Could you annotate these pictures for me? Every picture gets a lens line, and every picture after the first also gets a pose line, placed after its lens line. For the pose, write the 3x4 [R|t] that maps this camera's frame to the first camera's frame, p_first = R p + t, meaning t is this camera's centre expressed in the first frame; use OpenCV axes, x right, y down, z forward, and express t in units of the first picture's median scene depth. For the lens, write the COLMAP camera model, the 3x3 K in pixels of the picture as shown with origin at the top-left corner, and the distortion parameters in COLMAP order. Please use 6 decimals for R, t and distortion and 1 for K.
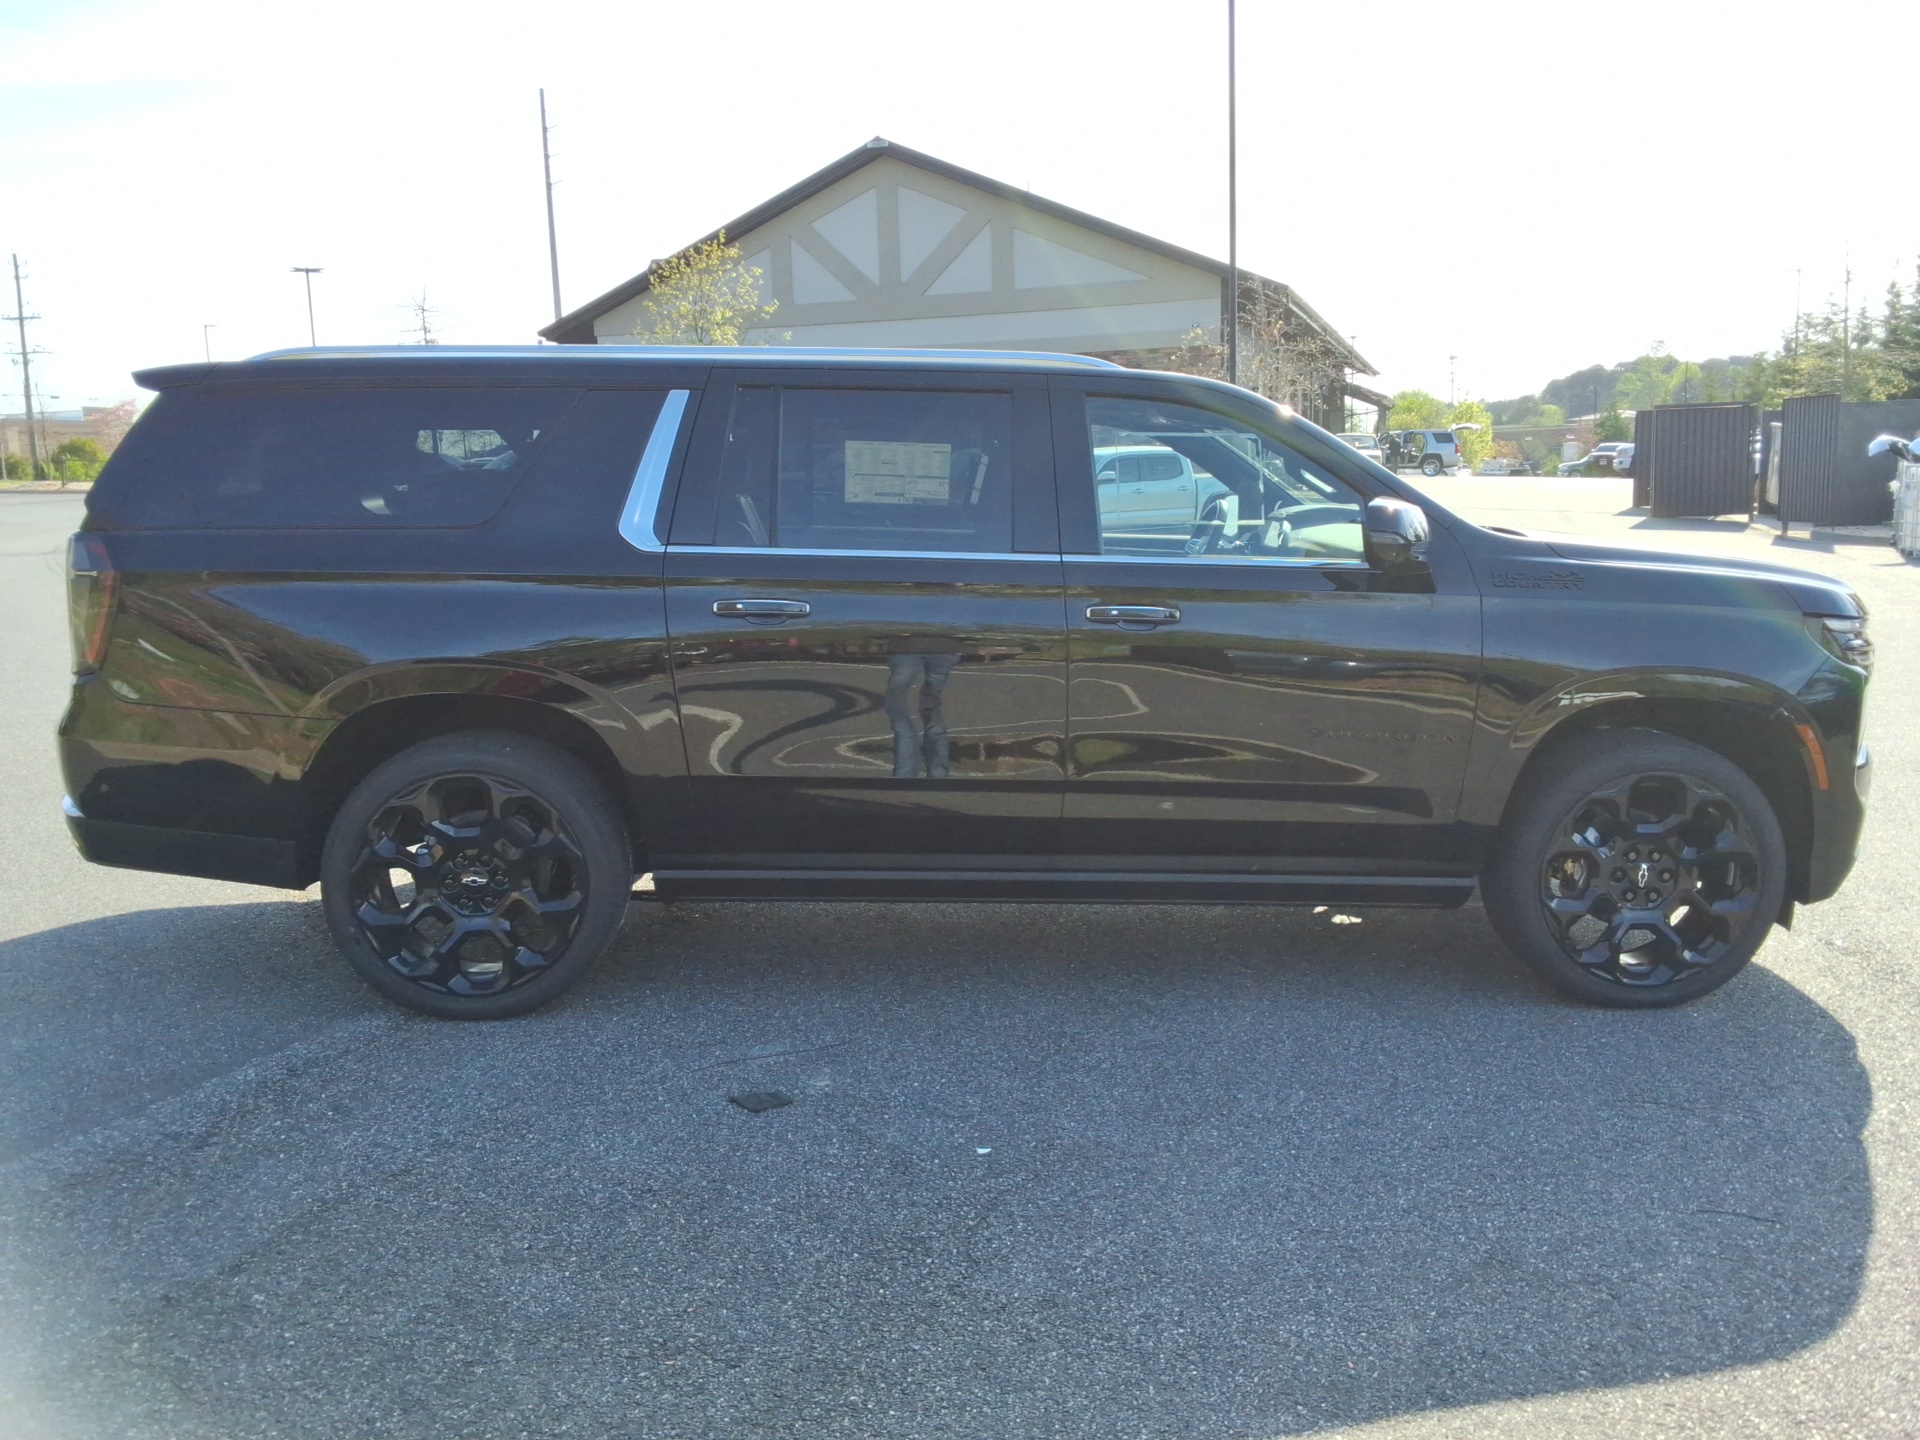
lens RADIAL K [[1544.0, 0, 961.5], [0, 1544.0, 711.8], [0, 0, 1]] dist [0.072323, -0.104995]
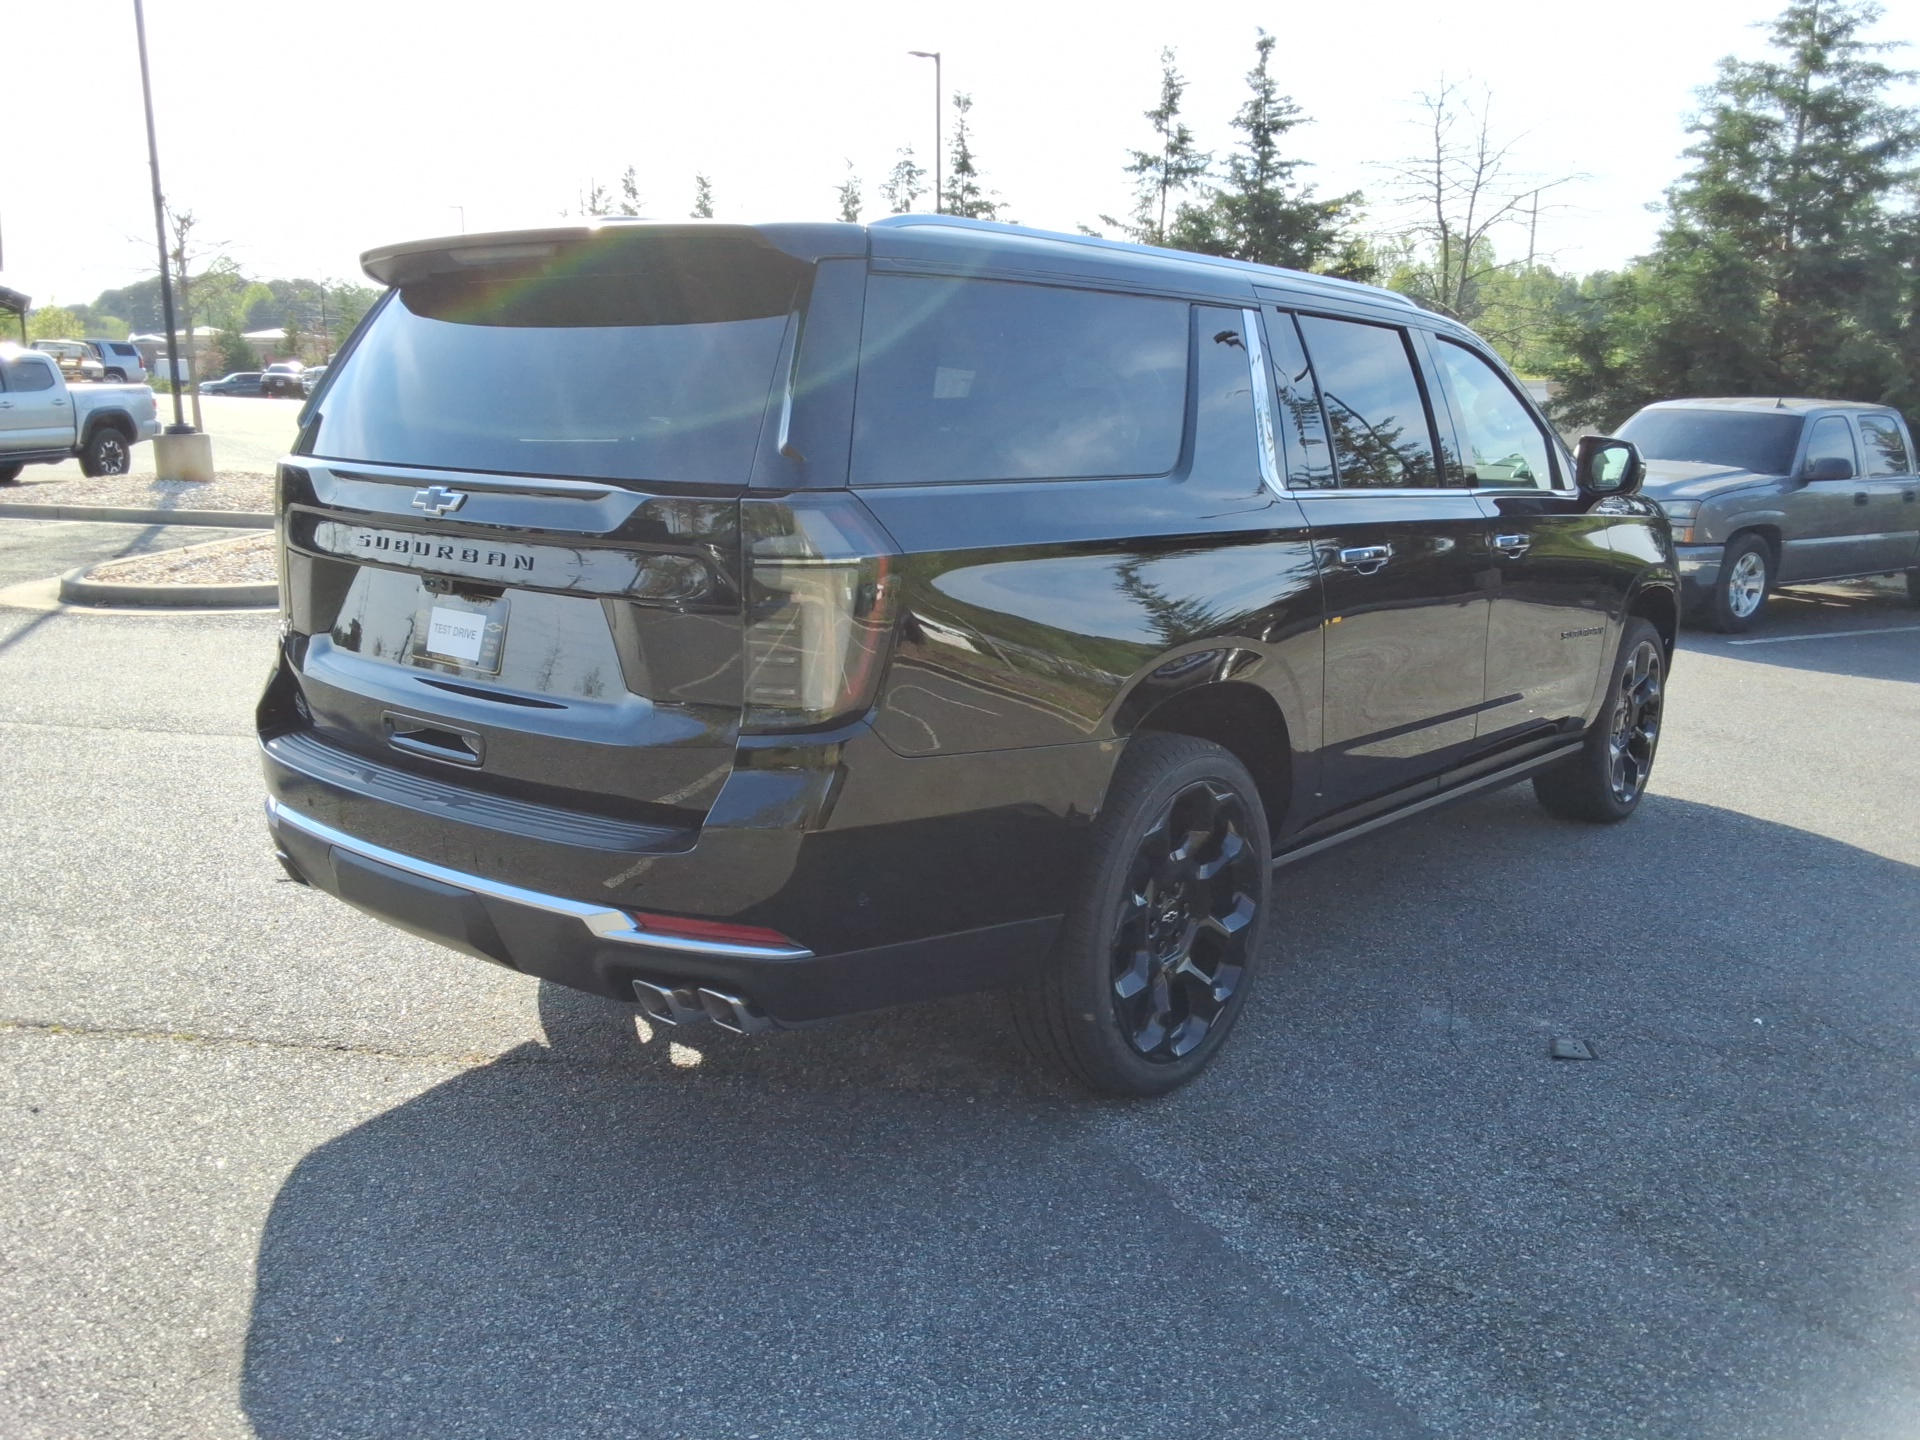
lens RADIAL K [[1544.0, 0, 965.6], [0, 1544.0, 703.2], [0, 0, 1]] dist [0.072323, -0.104995]
pose [[0.658182, -0.123521, 0.742657, -0.123402], [0.091236, 0.992265, 0.084179, -0.009850], [-0.747310, 0.012352, 0.664360, 0.070138]]
